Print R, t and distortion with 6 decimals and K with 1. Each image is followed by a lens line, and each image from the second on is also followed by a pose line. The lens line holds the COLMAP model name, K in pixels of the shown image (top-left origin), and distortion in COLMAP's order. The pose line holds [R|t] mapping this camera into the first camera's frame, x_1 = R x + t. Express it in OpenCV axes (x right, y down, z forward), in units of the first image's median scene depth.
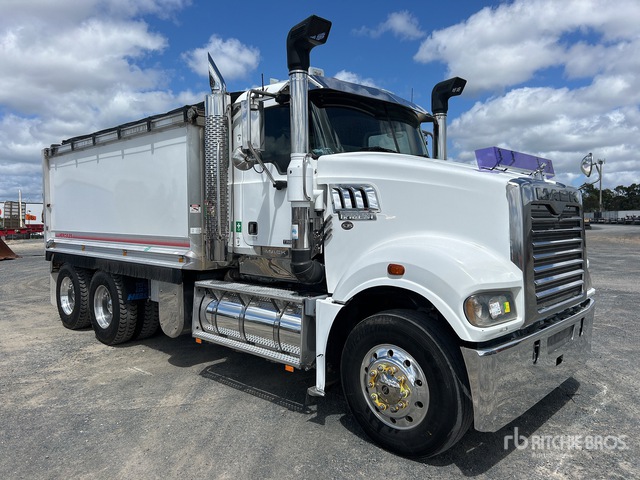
lens RADIAL K [[494.4, 0, 320.0], [0, 494.4, 240.0], [0, 0, 1]] dist [-0.010710, -0.002310]
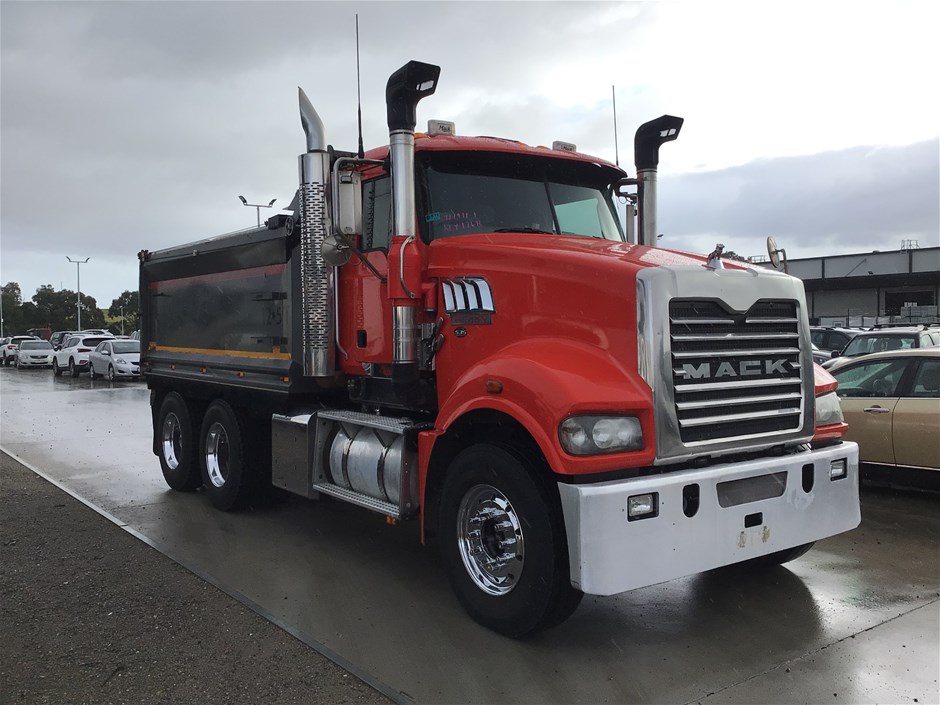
lens RADIAL K [[856.5, 0, 469.3], [0, 856.5, 333.7], [0, 0, 1]] dist [0.000298, 0.000096]
pose [[0.984483, -0.003154, -0.175450, 0.284467], [-0.002413, 0.999501, -0.031509, 0.015505], [0.175462, 0.031444, 0.983984, -0.276507]]
